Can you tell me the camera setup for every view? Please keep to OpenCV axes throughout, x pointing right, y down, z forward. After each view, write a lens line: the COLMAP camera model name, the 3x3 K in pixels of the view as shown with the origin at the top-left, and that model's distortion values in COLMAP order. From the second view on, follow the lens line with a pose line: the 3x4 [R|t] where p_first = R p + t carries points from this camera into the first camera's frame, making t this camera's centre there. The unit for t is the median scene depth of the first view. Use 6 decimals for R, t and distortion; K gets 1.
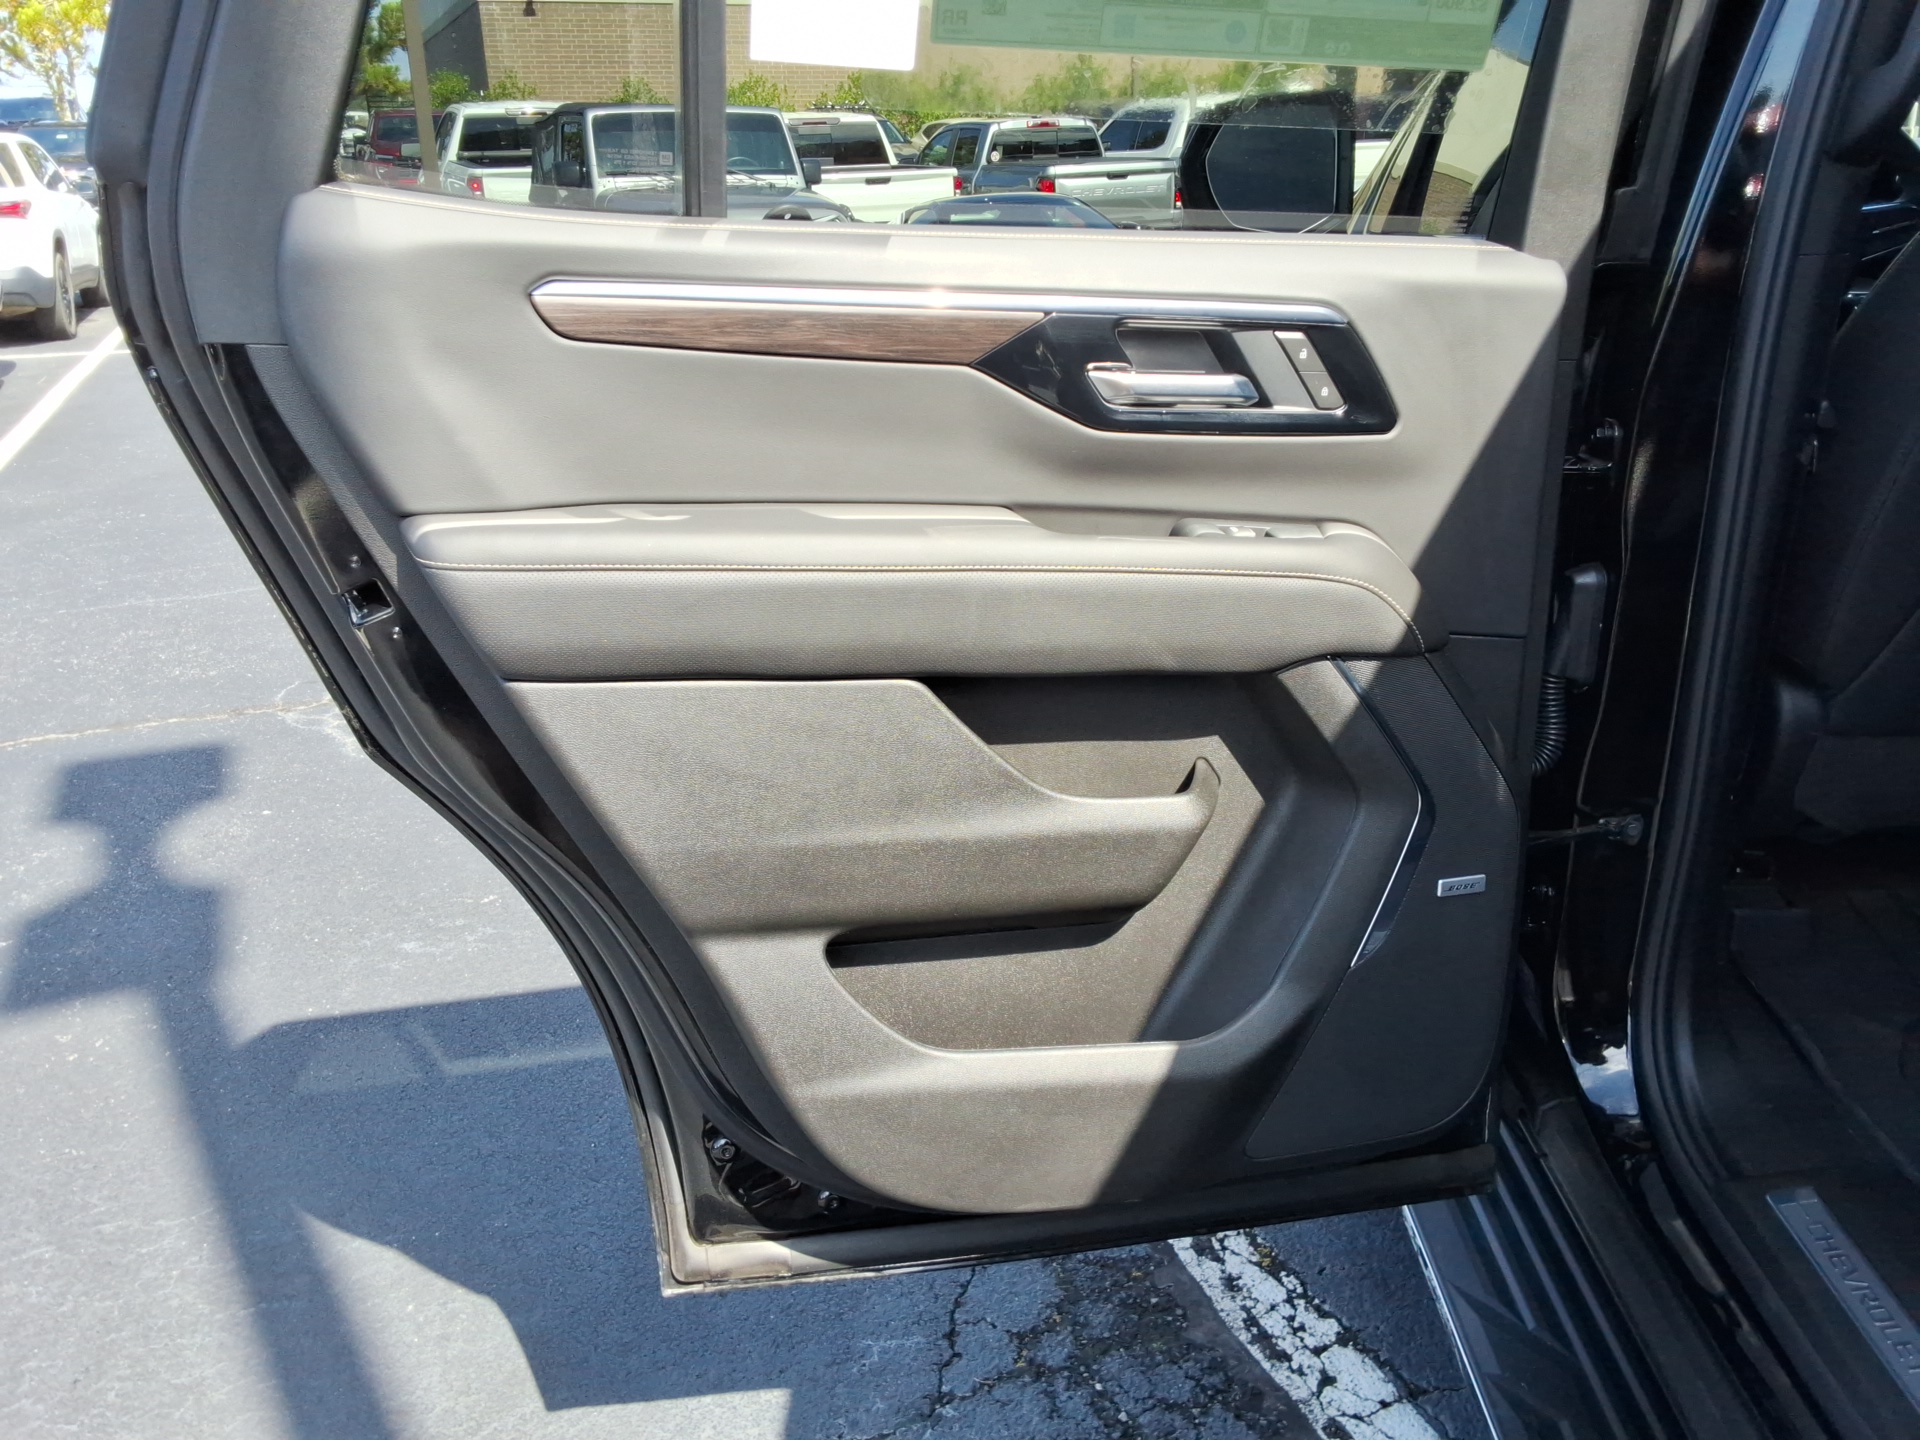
lens RADIAL K [[1550.3, 0, 973.9], [0, 1550.3, 703.7], [0, 0, 1]] dist [0.125243, -0.205757]
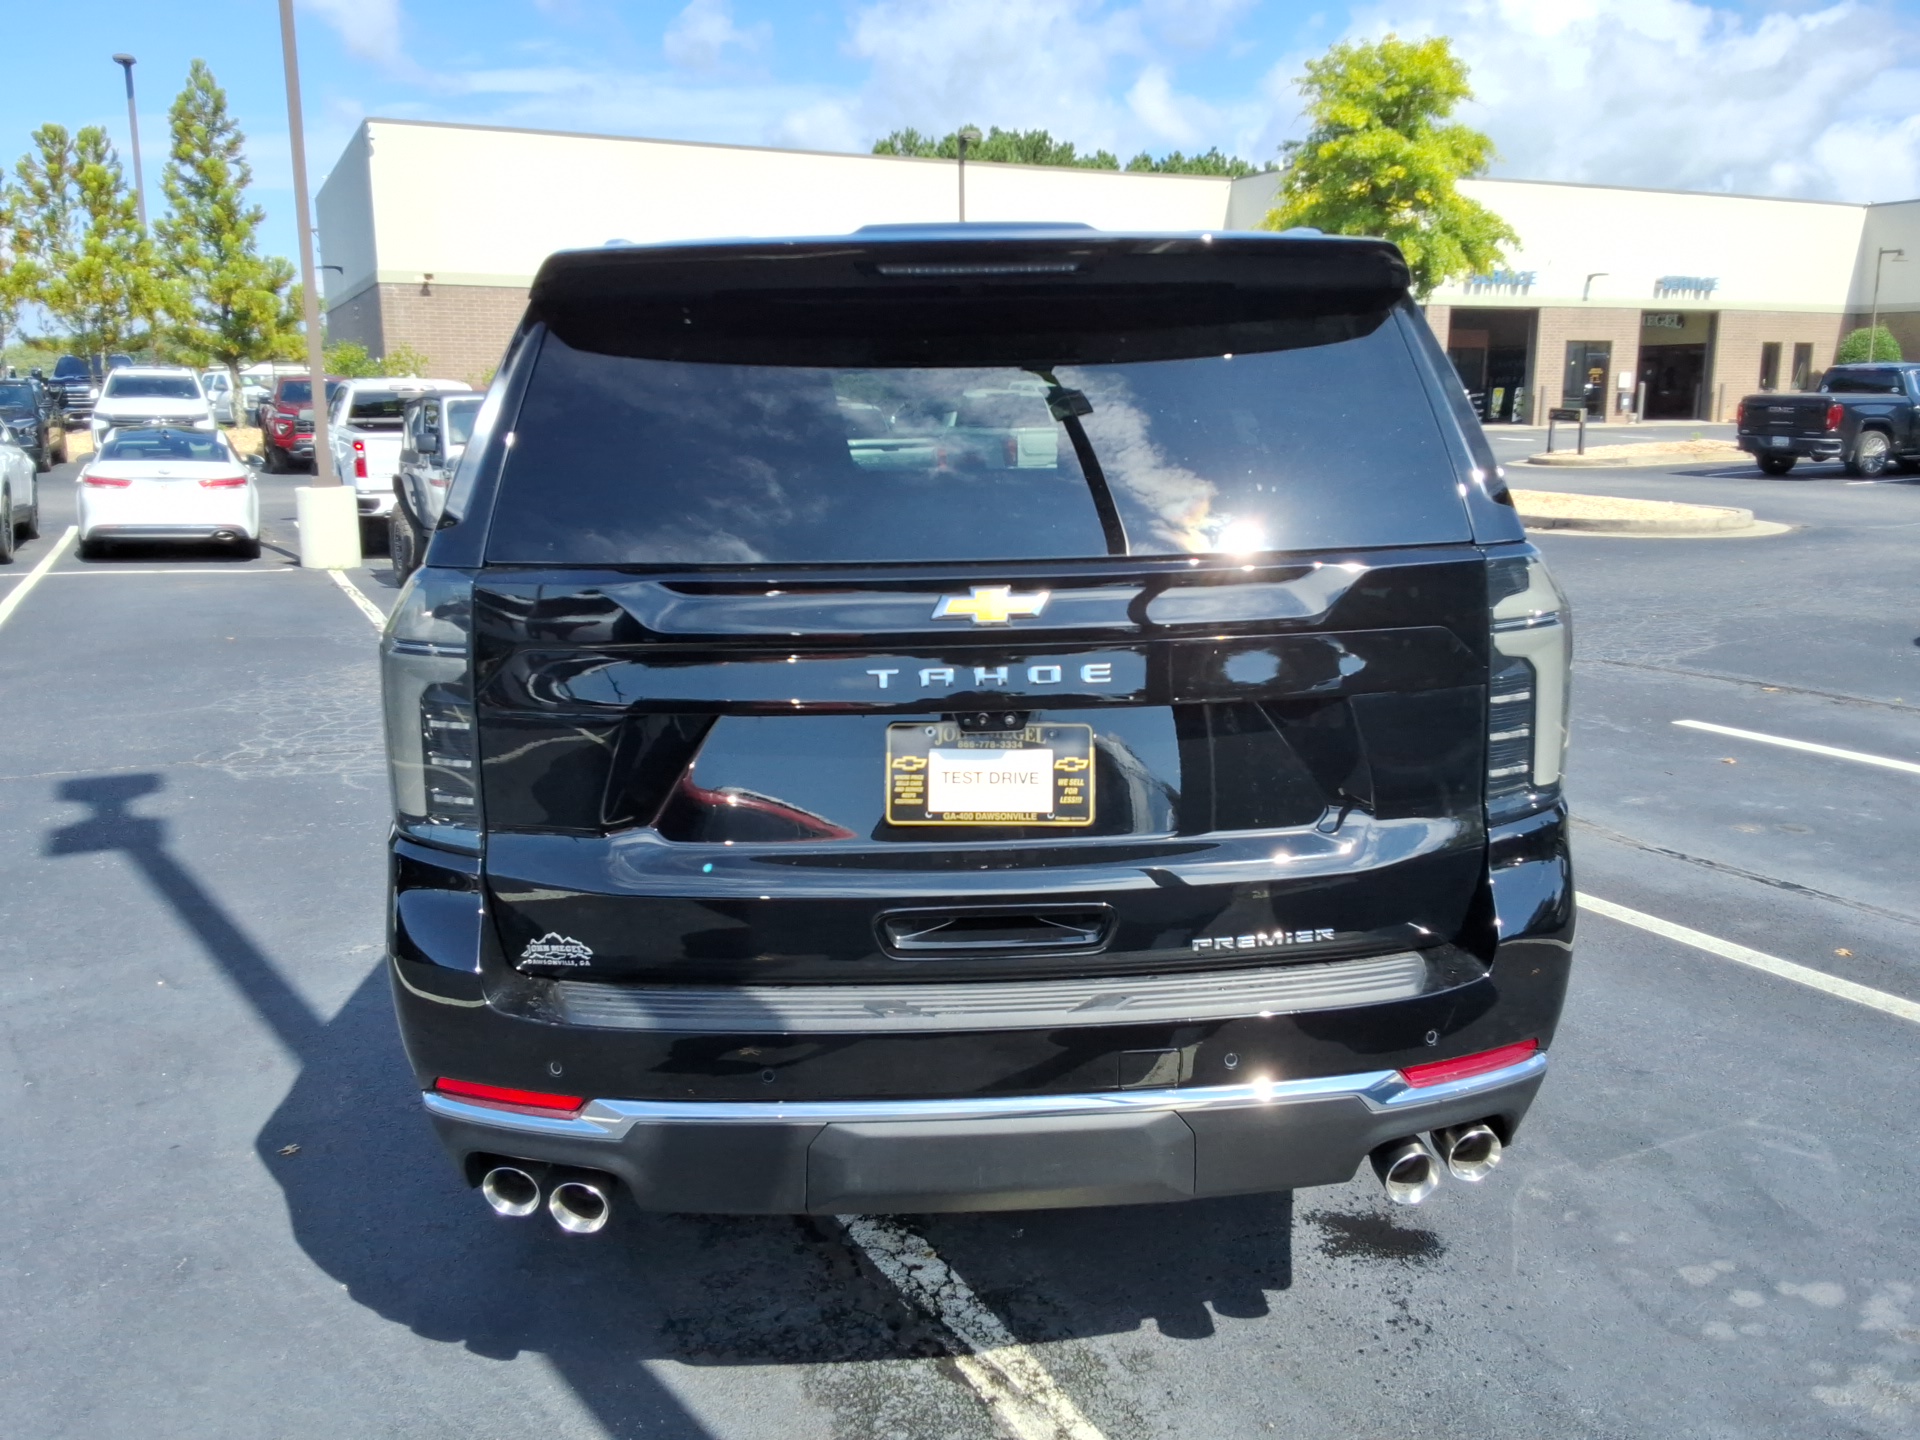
lens RADIAL K [[1532.6, 0, 960.0], [0, 1532.6, 720.0], [0, 0, 1]] dist [0.099219, -0.149212]
pose [[0.997917, 0.005639, 0.064263, 0.073061], [0.003425, 0.990136, -0.140068, 0.052427], [-0.064419, 0.139996, 0.988054, -0.191281]]
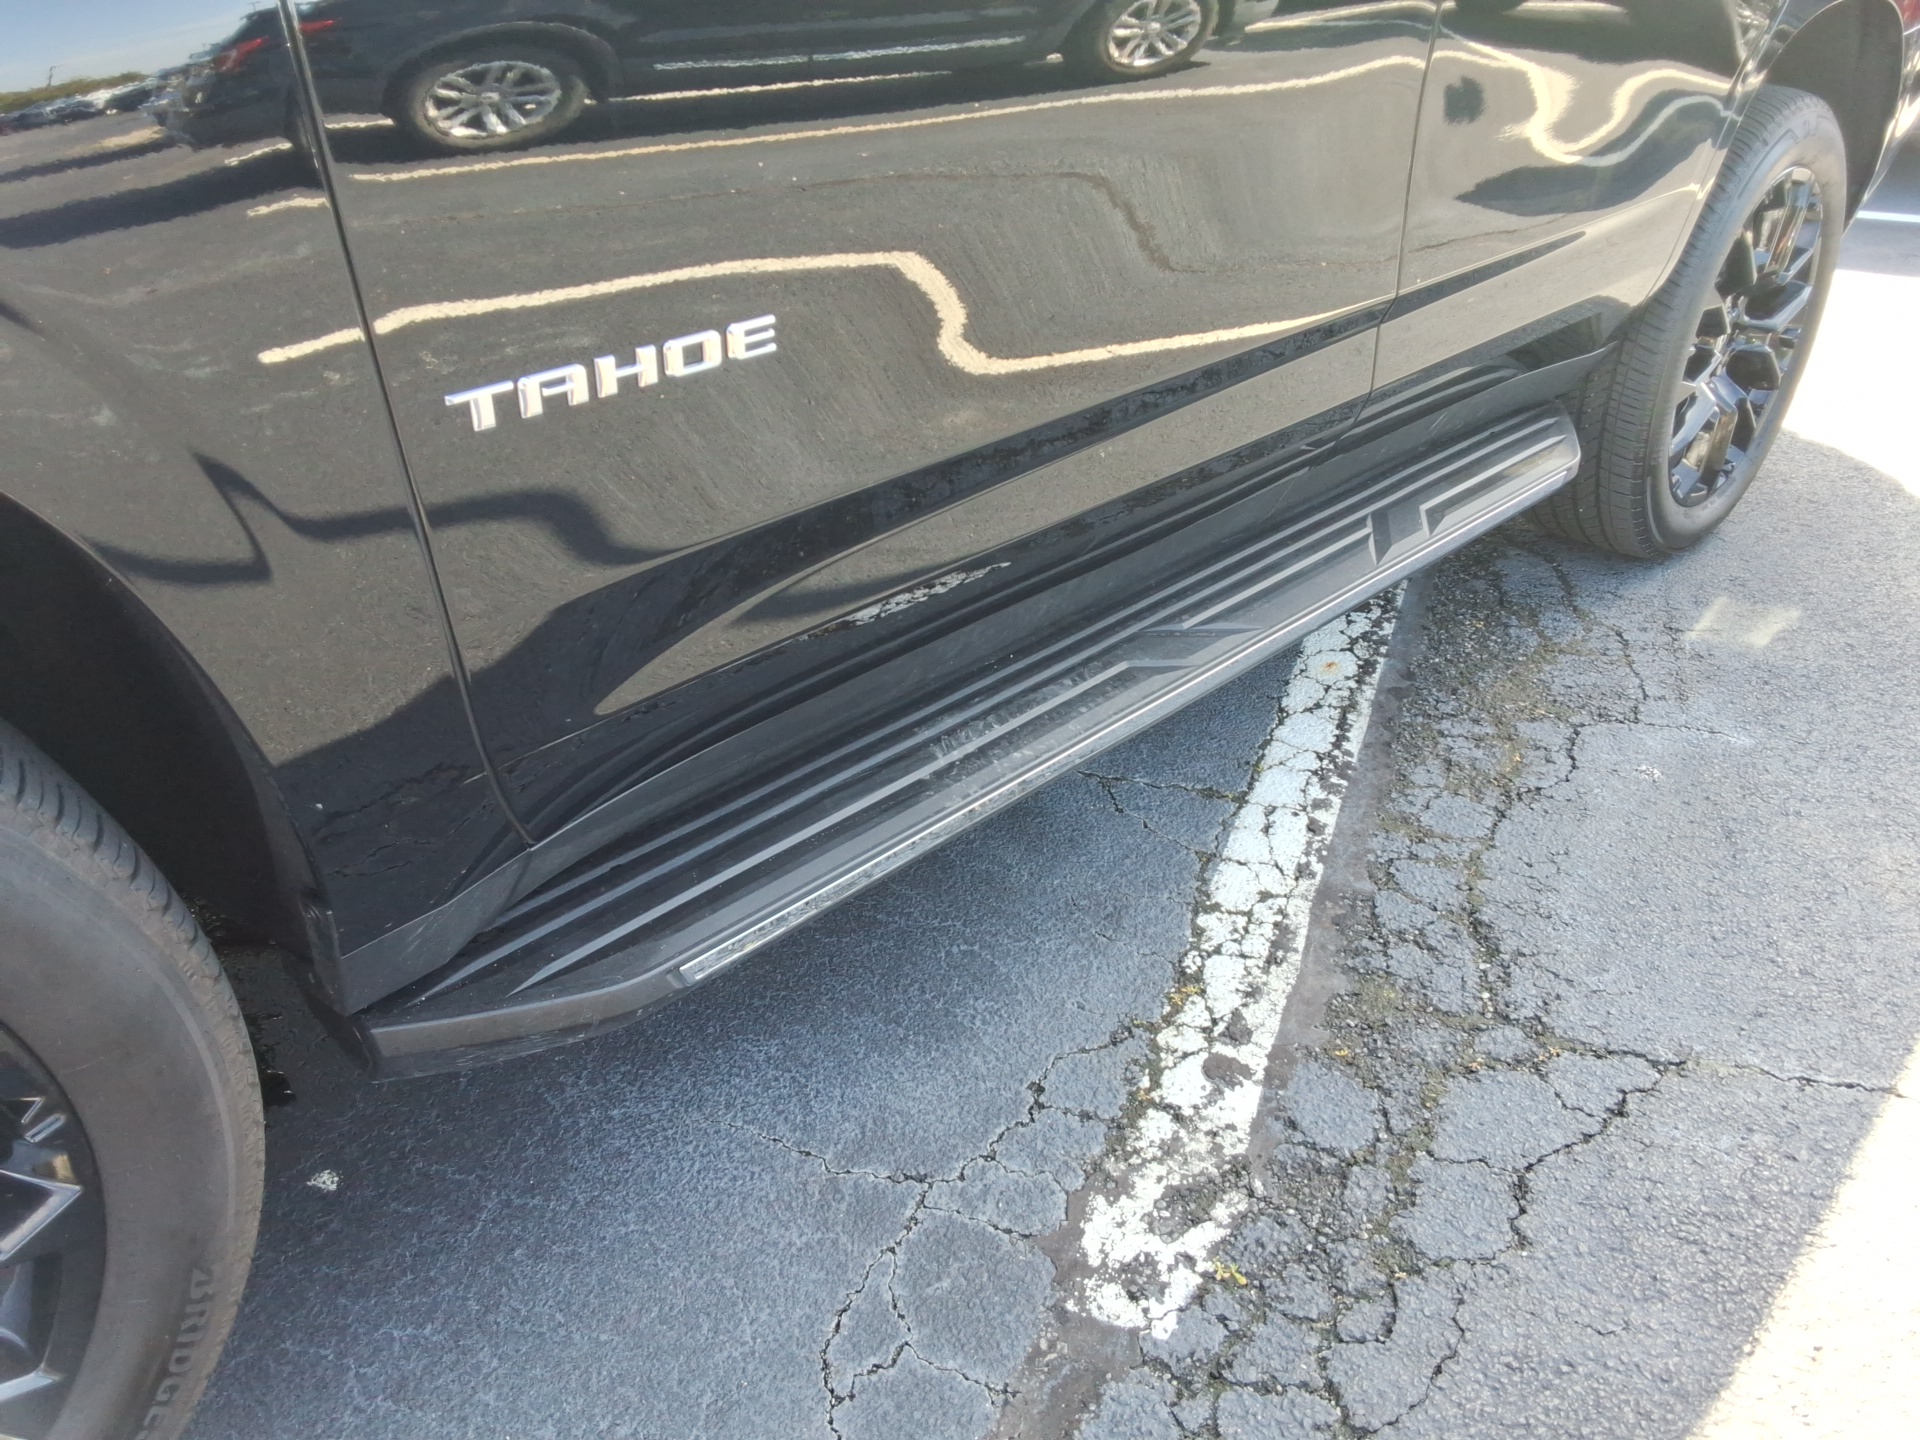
lens RADIAL K [[1550.3, 0, 973.9], [0, 1550.3, 703.7], [0, 0, 1]] dist [0.125243, -0.205757]
pose [[-0.749514, -0.318418, 0.580378, -0.020516], [0.194269, 0.732320, 0.652662, -0.040744], [-0.632842, 0.601929, -0.487025, 0.179341]]
